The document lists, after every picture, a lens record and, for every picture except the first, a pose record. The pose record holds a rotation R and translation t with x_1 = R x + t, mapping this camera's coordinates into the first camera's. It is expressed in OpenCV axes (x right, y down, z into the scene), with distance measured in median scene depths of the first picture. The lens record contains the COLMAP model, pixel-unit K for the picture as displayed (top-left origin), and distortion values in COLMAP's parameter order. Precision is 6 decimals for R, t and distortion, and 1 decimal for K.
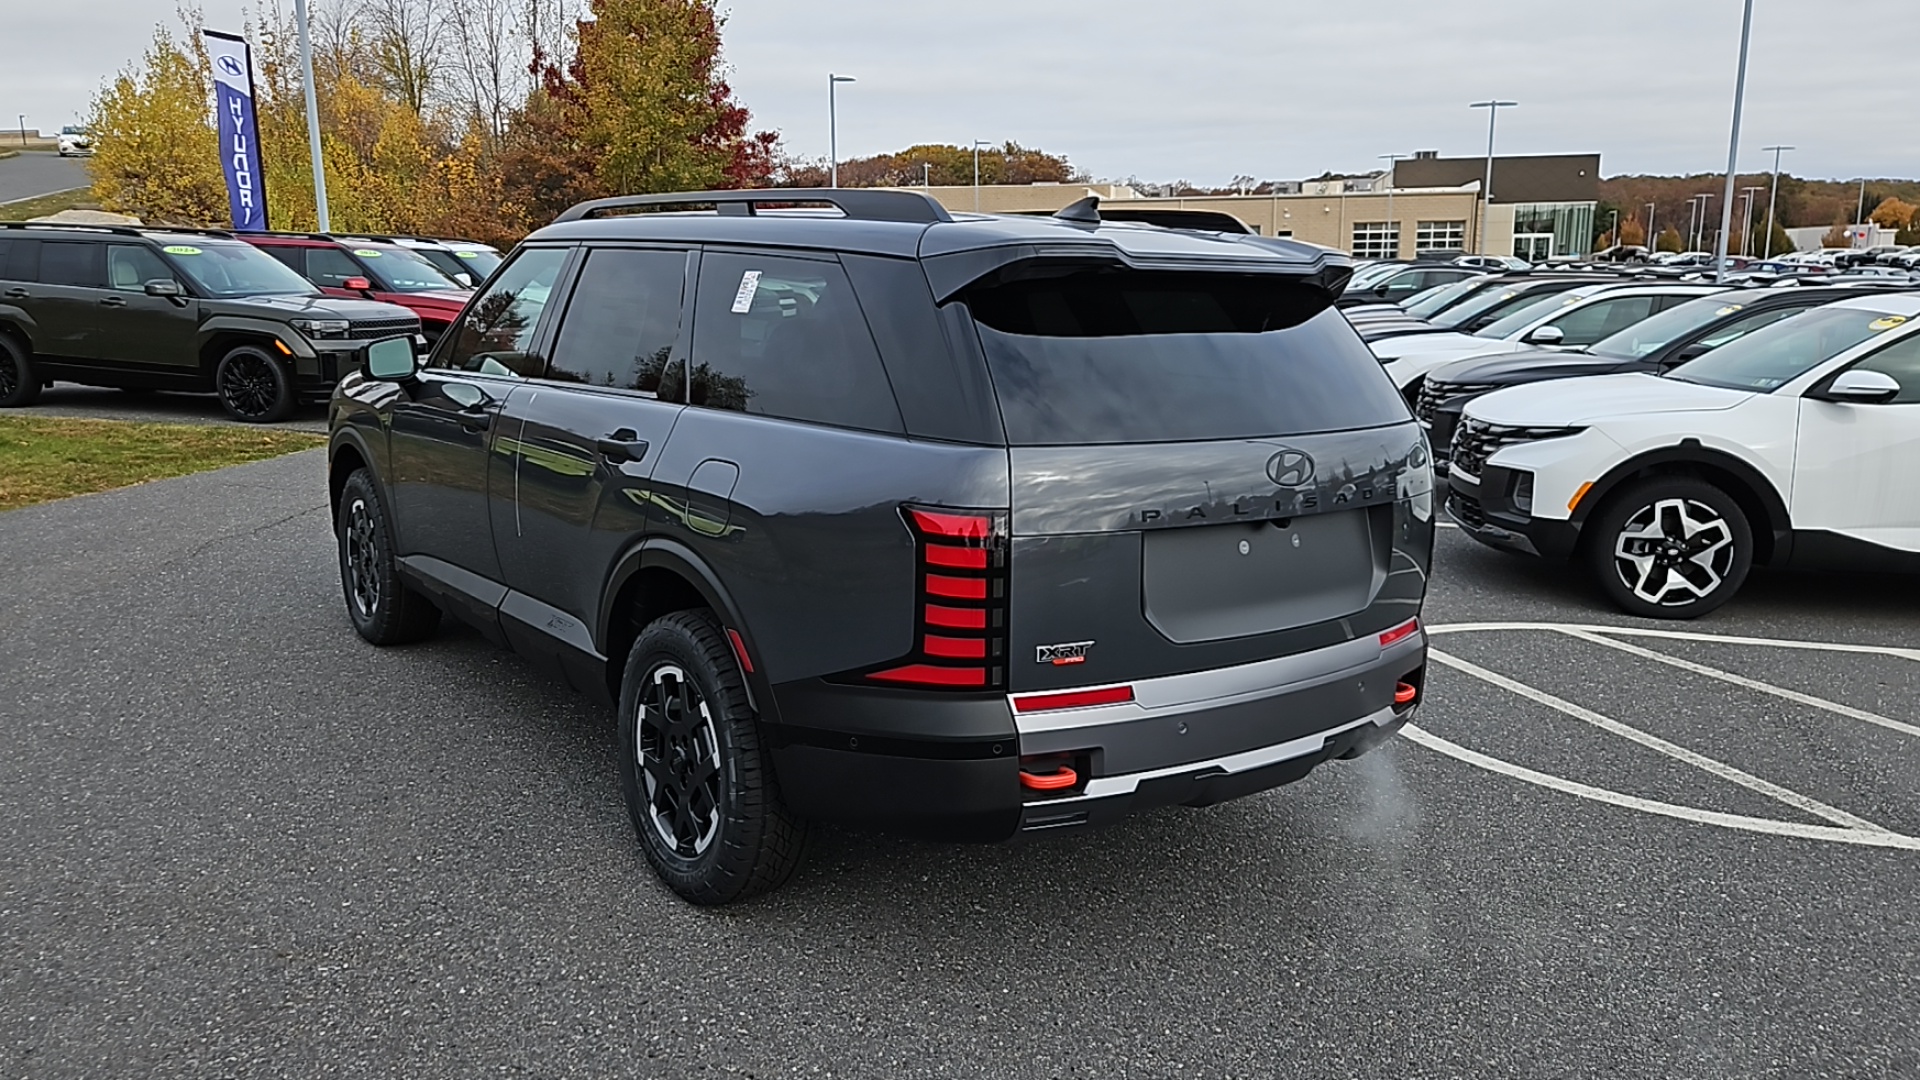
lens RADIAL K [[1417.1, 0, 967.8], [0, 1417.1, 547.7], [0, 0, 1]] dist [0.068577, -0.048514]
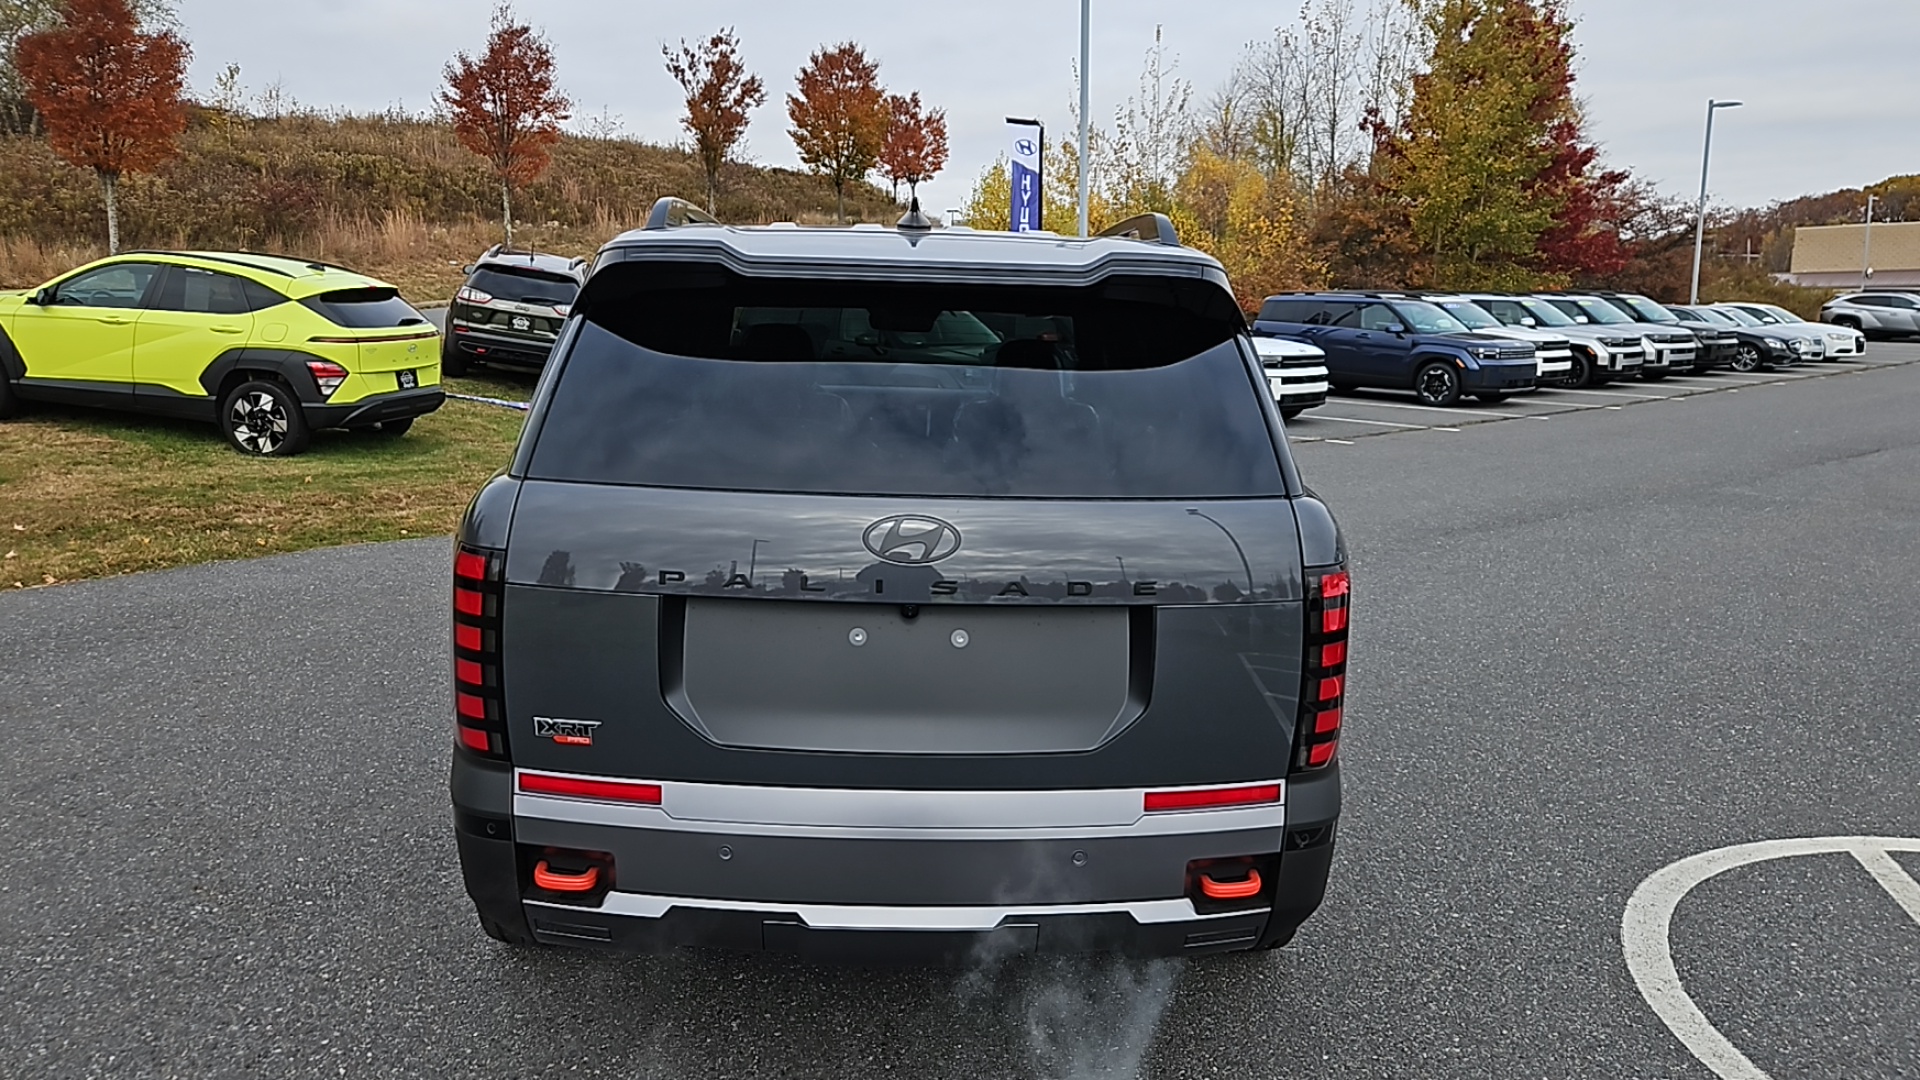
lens RADIAL K [[1417.1, 0, 952.7], [0, 1417.1, 547.9], [0, 0, 1]] dist [0.068577, -0.048514]
pose [[0.814312, 0.089816, -0.573436, 0.170065], [-0.112695, 0.993620, -0.004406, -0.012744], [0.569381, 0.068211, 0.819239, 0.101550]]
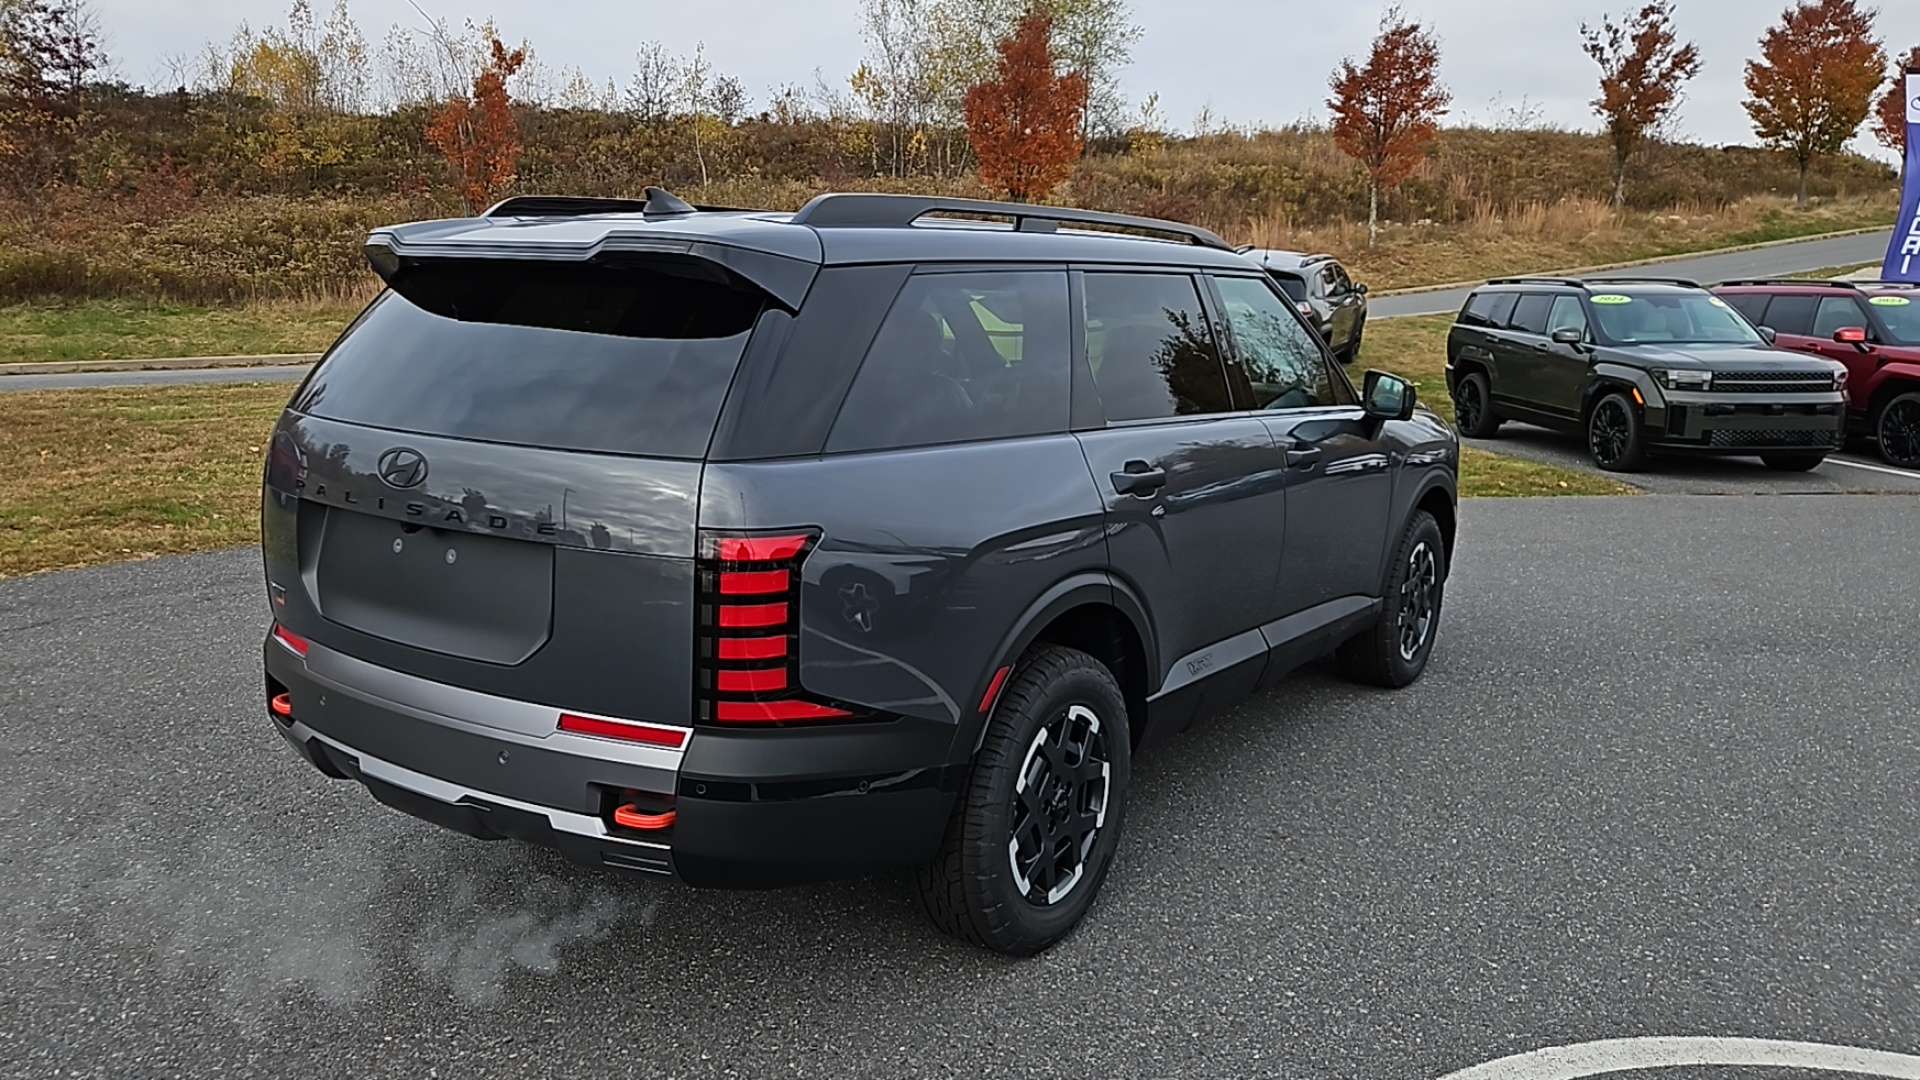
lens RADIAL K [[1417.1, 0, 940.1], [0, 1417.1, 538.0], [0, 0, 1]] dist [0.068577, -0.048514]
pose [[0.300101, 0.146433, -0.942601, 0.305062], [-0.194902, 0.976714, 0.089680, -0.040956], [0.933784, 0.156802, 0.321653, 0.261483]]
